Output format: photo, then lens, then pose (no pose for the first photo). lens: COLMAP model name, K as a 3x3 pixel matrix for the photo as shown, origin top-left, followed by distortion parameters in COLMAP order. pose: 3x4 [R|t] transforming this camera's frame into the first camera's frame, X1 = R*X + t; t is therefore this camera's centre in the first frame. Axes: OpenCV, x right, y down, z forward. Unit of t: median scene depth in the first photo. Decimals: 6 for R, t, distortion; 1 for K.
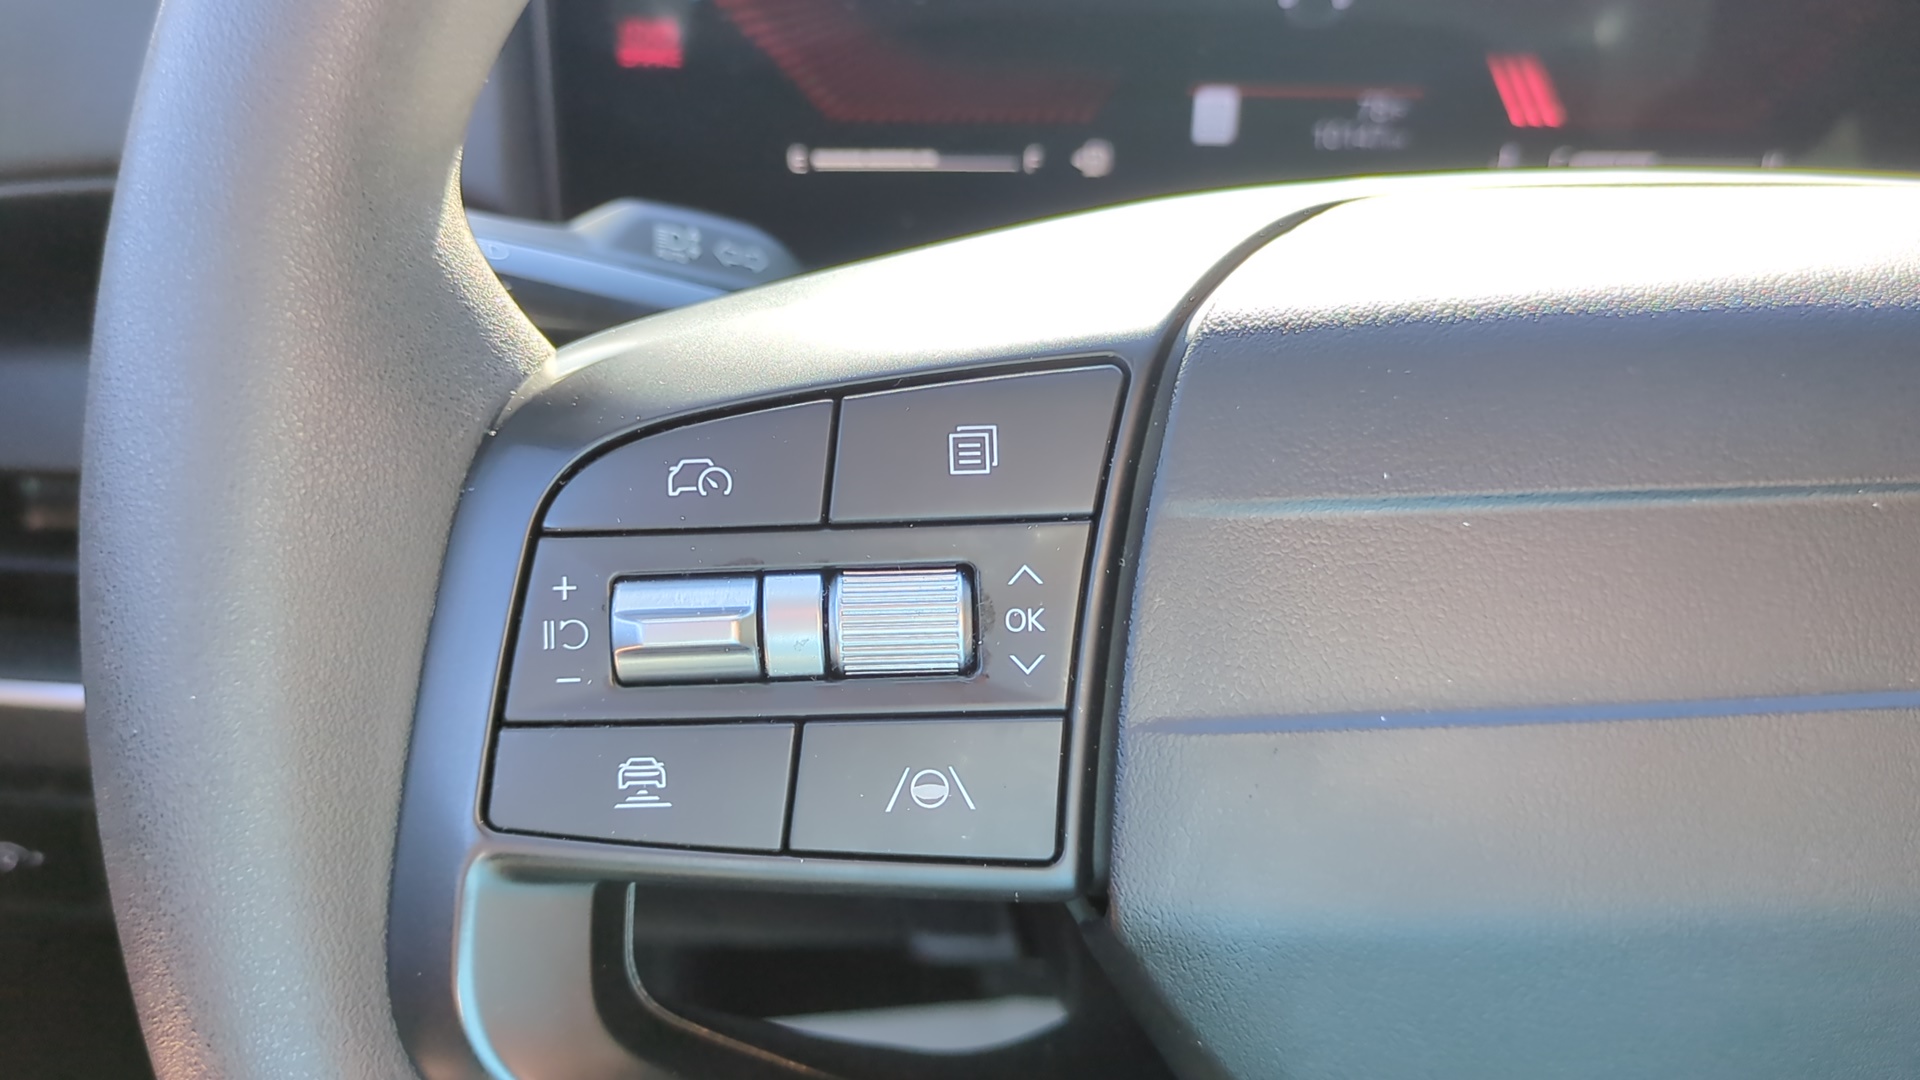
lens RADIAL K [[1622.1, 0, 965.0], [0, 1622.1, 537.6], [0, 0, 1]] dist [0.015423, -0.023312]
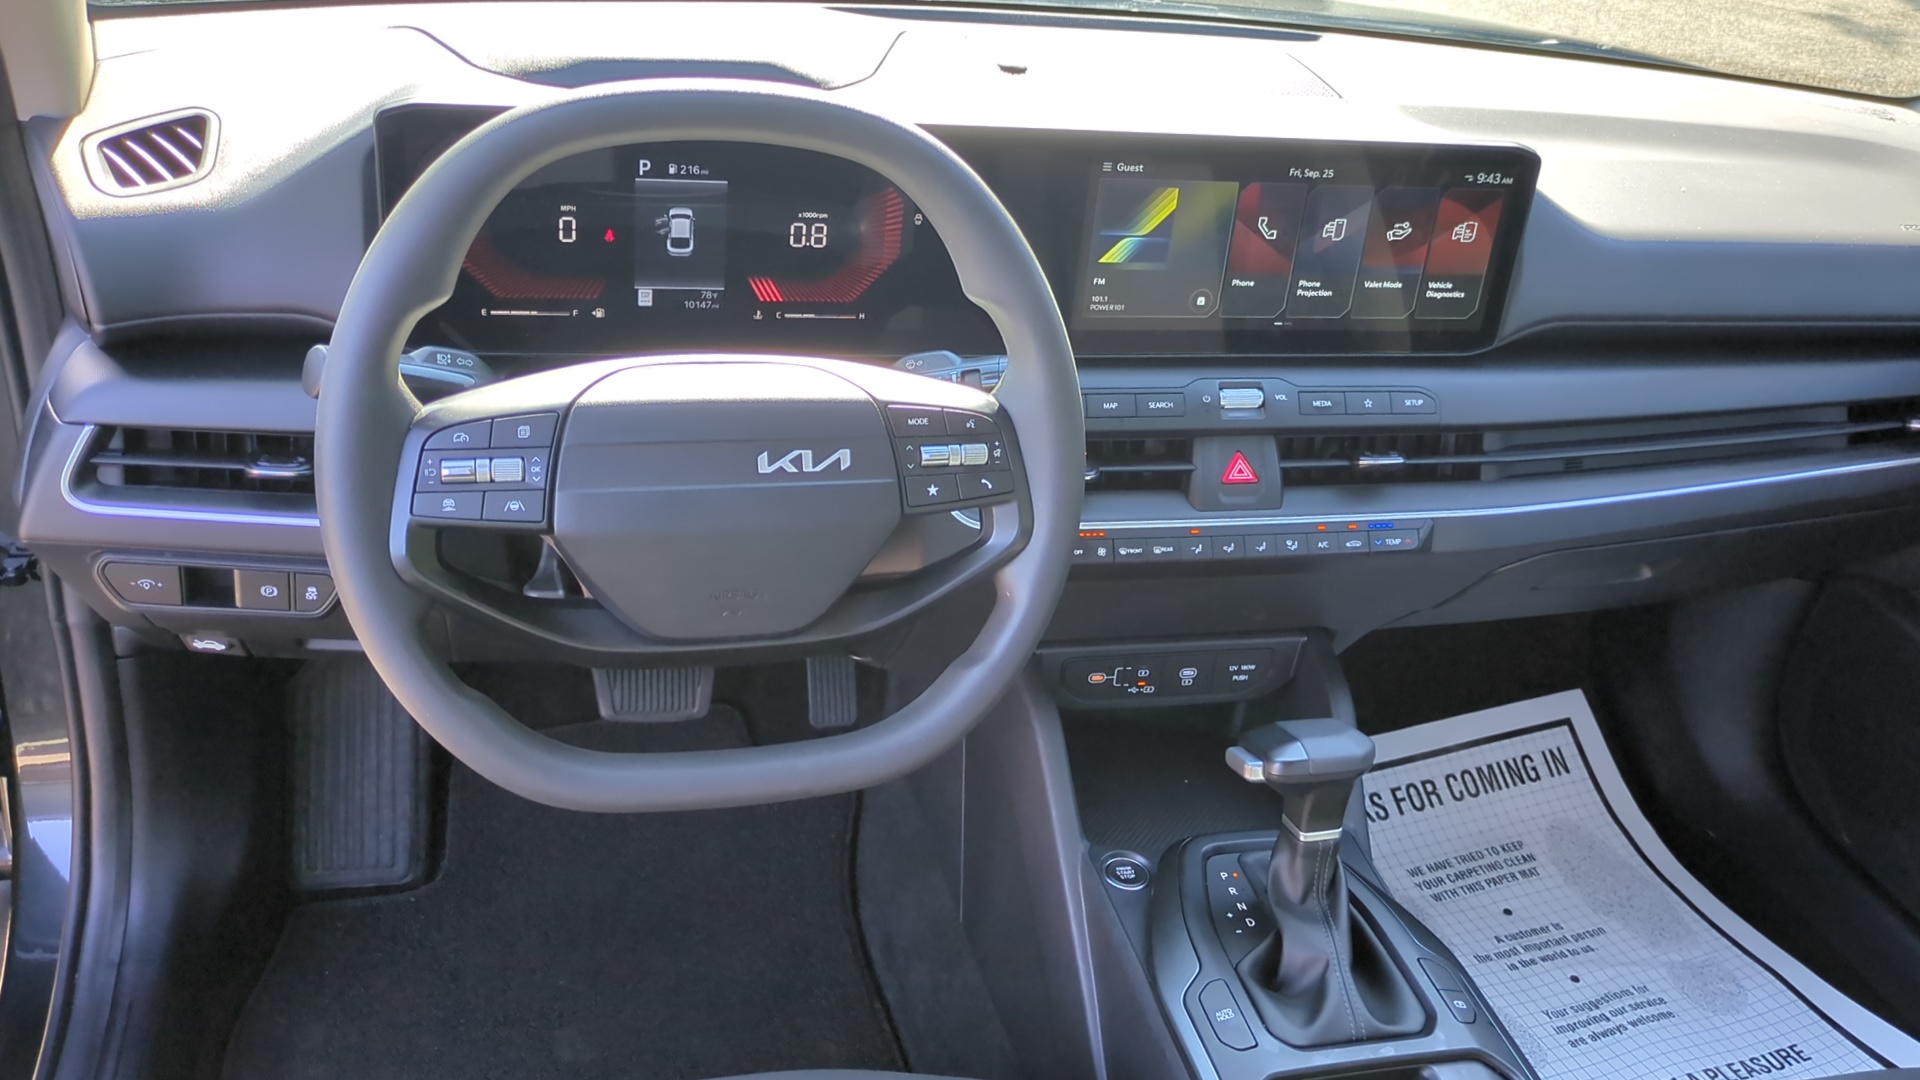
lens RADIAL K [[1622.1, 0, 953.6], [0, 1622.1, 535.3], [0, 0, 1]] dist [0.015423, -0.023312]
pose [[0.984915, -0.003415, 0.173007, 0.394797], [-0.003131, 0.999290, 0.037551, 0.059848], [-0.173012, -0.037526, 0.984205, -3.613526]]
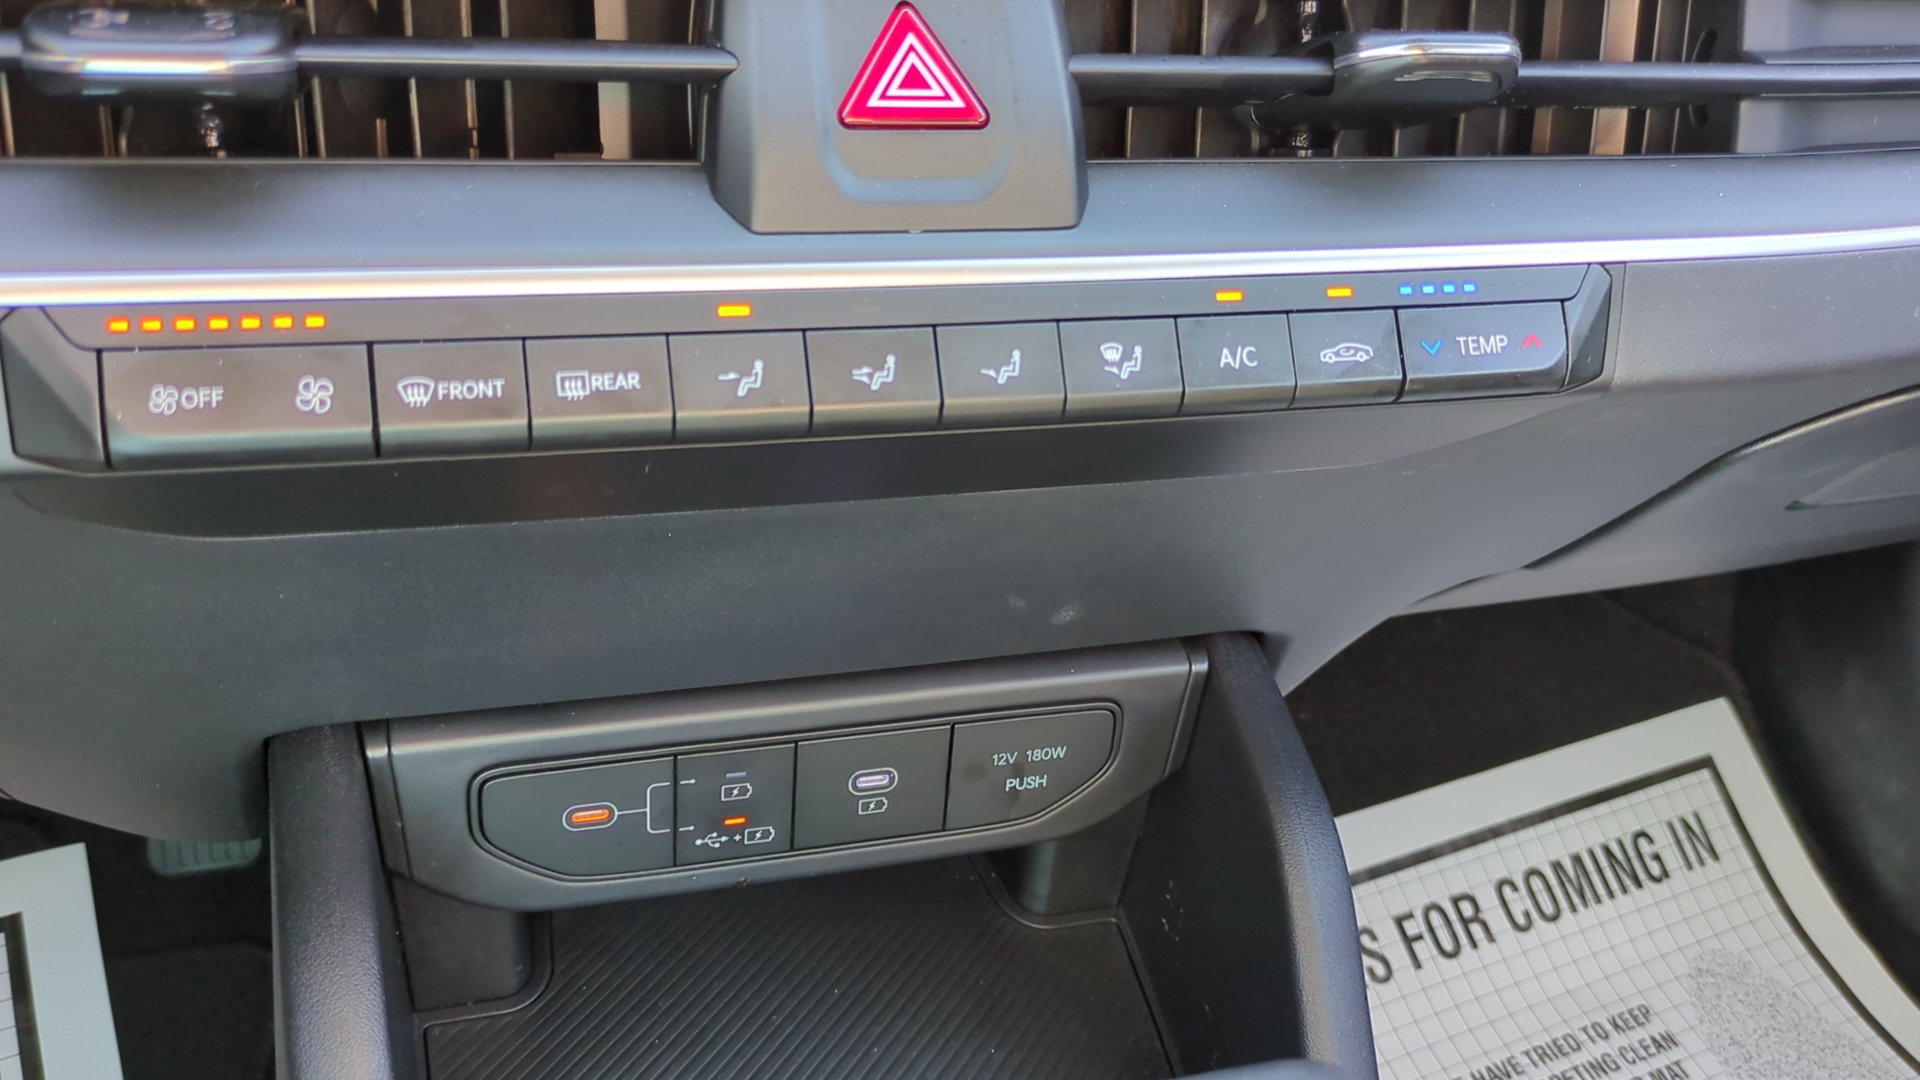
lens RADIAL K [[1622.1, 0, 969.9], [0, 1622.1, 532.6], [0, 0, 1]] dist [0.015423, -0.023312]
pose [[0.974066, -0.044609, 0.221821, 2.242414], [0.032377, 0.997764, 0.058479, 0.405560], [-0.223934, -0.049780, 0.973332, 0.743351]]
